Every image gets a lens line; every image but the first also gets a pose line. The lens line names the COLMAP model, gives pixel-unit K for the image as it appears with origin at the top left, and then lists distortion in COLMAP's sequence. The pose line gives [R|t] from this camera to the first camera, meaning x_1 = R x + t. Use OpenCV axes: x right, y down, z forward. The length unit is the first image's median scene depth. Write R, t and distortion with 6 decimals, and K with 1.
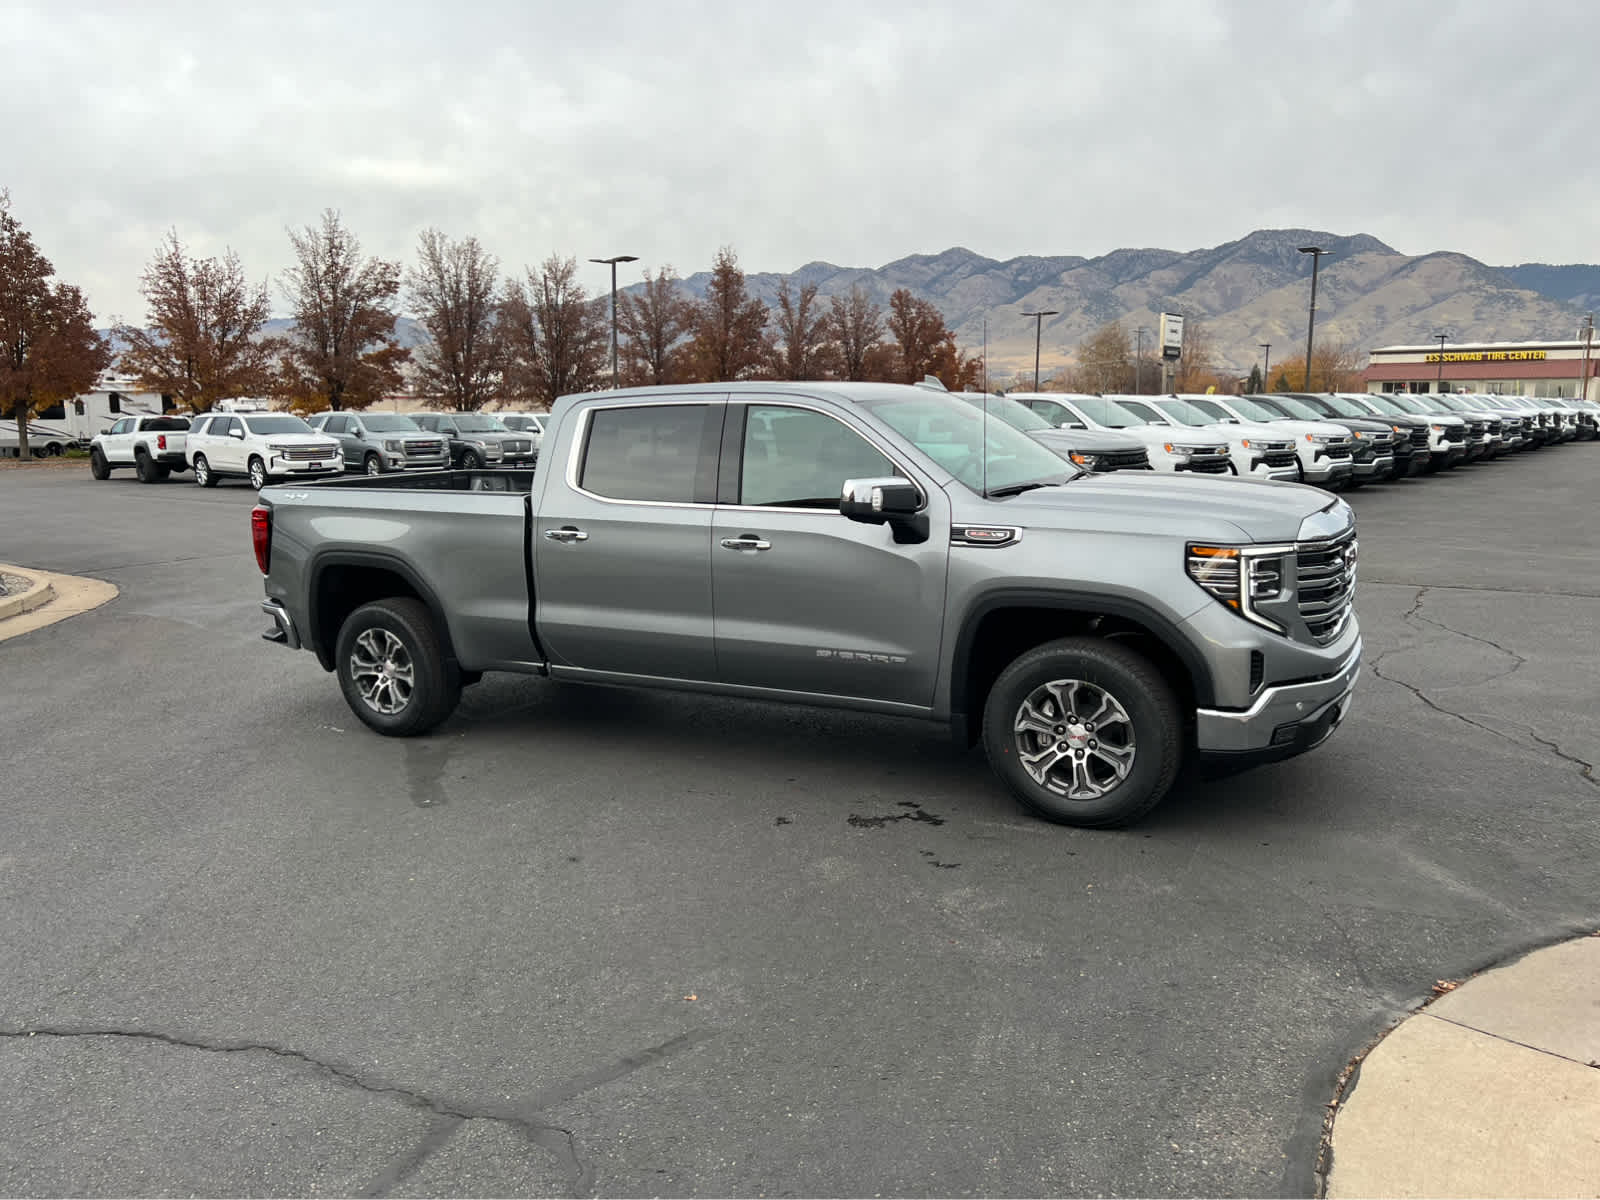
lens RADIAL K [[1193.7, 0, 807.0], [0, 1193.7, 609.1], [0, 0, 1]] dist [0.084915, -0.109894]
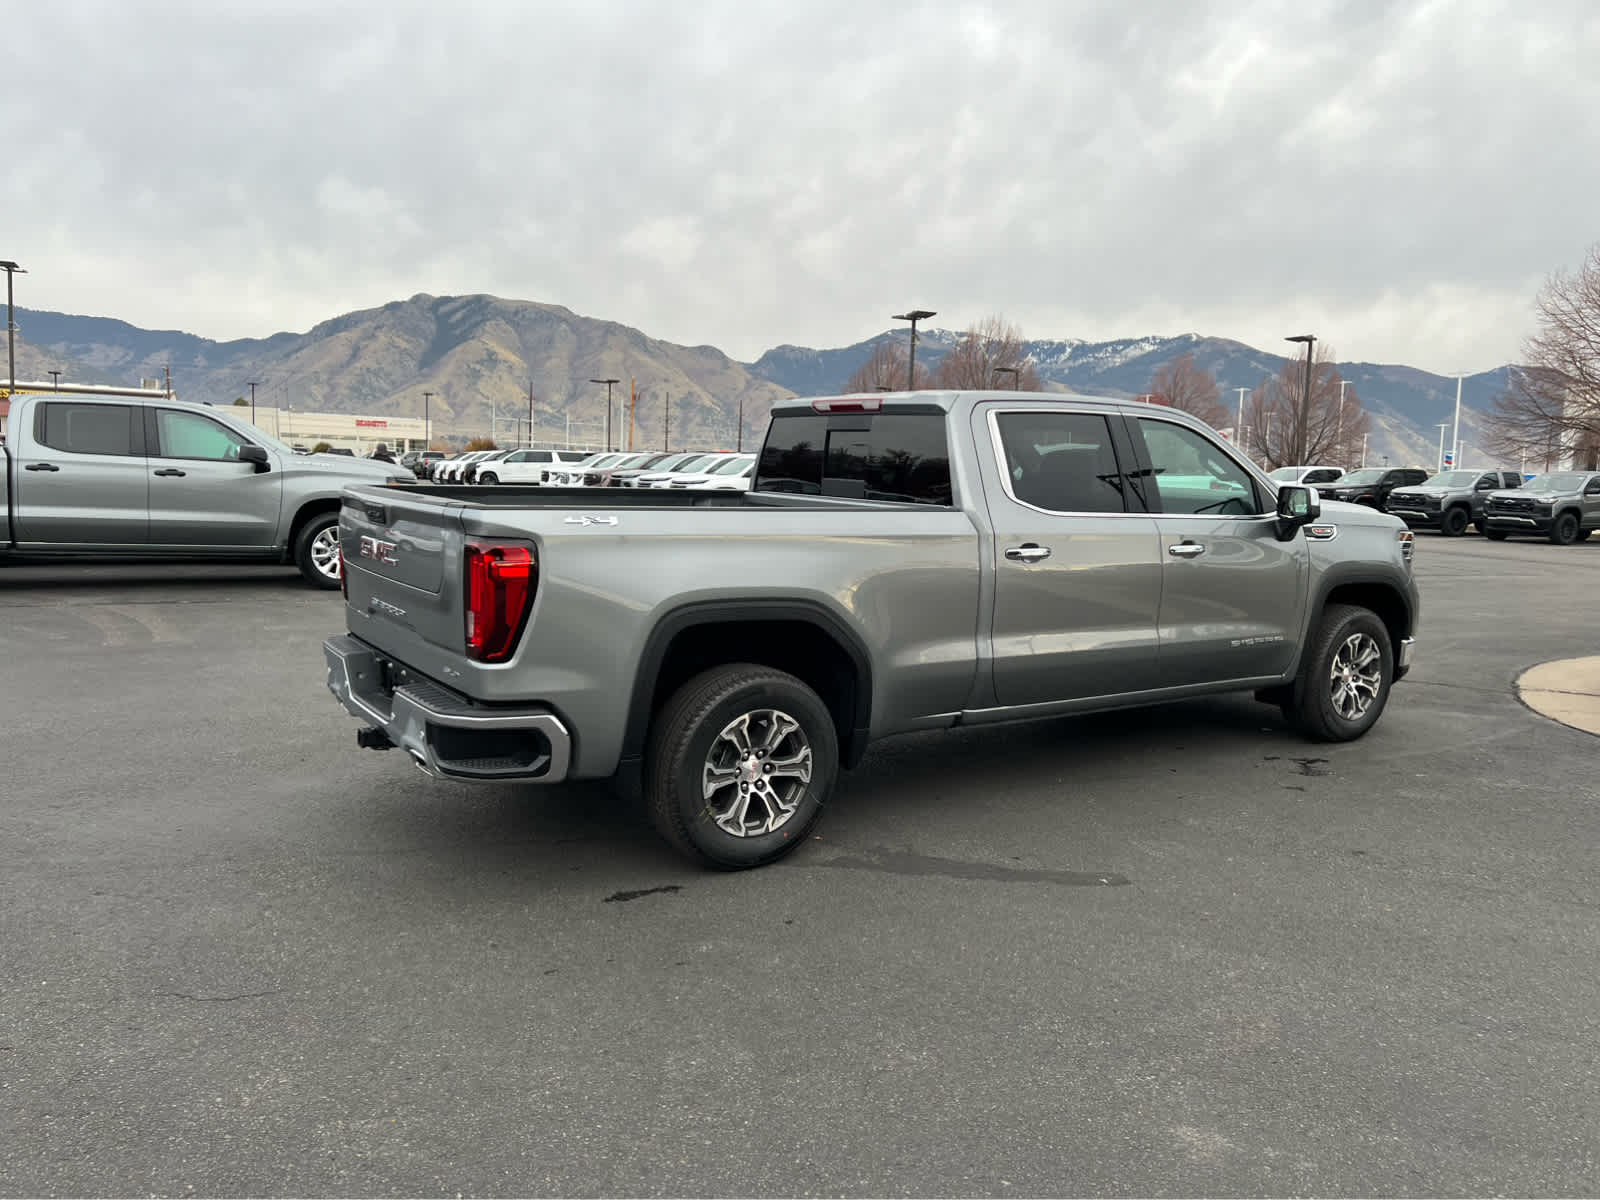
lens RADIAL K [[1193.7, 0, 807.0], [0, 1193.7, 609.1], [0, 0, 1]] dist [0.084915, -0.109894]
pose [[0.447339, -0.076023, 0.891128, -0.097053], [0.108322, 0.993651, 0.030392, -0.005976], [-0.887780, 0.082934, 0.452734, 0.068992]]
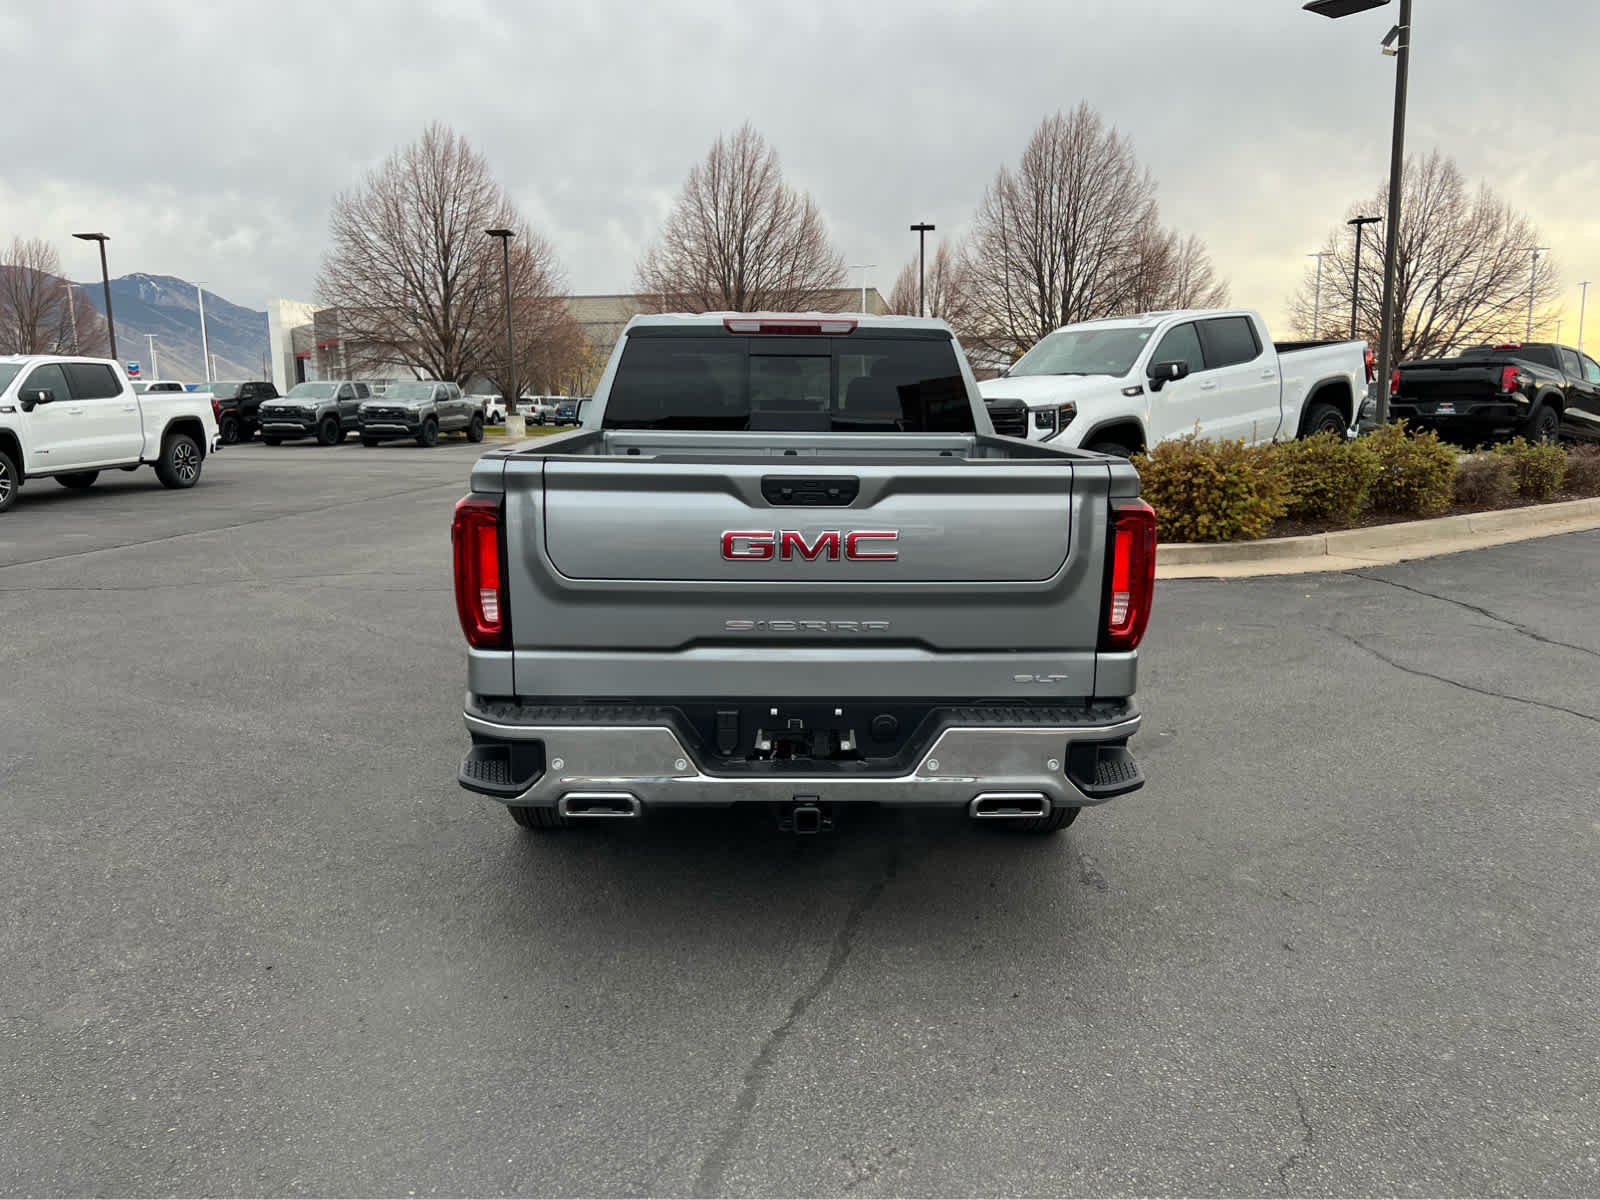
lens RADIAL K [[1193.7, 0, 807.0], [0, 1193.7, 609.1], [0, 0, 1]] dist [0.084915, -0.109894]
pose [[-0.518269, -0.132443, 0.844900, -0.085348], [0.149062, 0.958824, 0.241737, -0.018972], [-0.842127, 0.251227, -0.477186, 0.146240]]
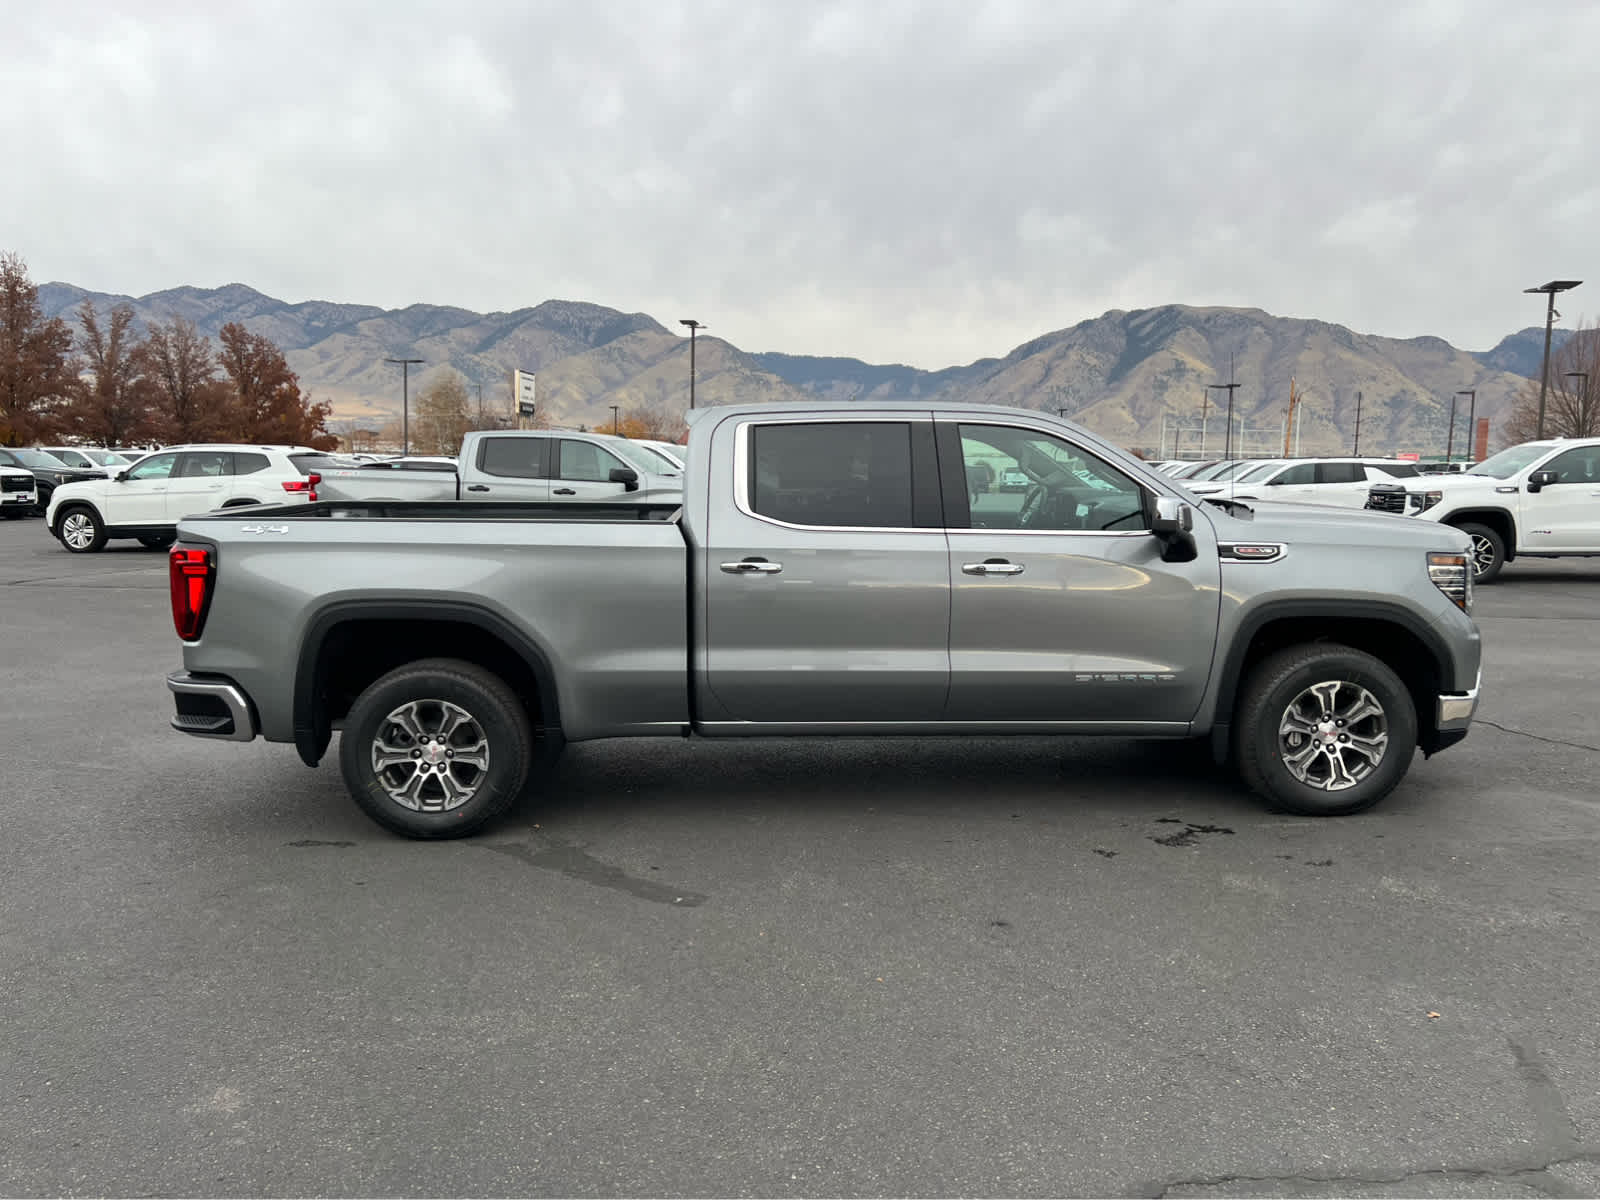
lens RADIAL K [[1203.7, 0, 800.0], [0, 1203.7, 600.0], [0, 0, 1]] dist [0.041067, -0.037464]
pose [[0.848190, -0.035234, 0.528520, -0.057731], [0.063270, 0.997381, -0.035047, -0.000526], [-0.525900, 0.063166, 0.848197, 0.023069]]
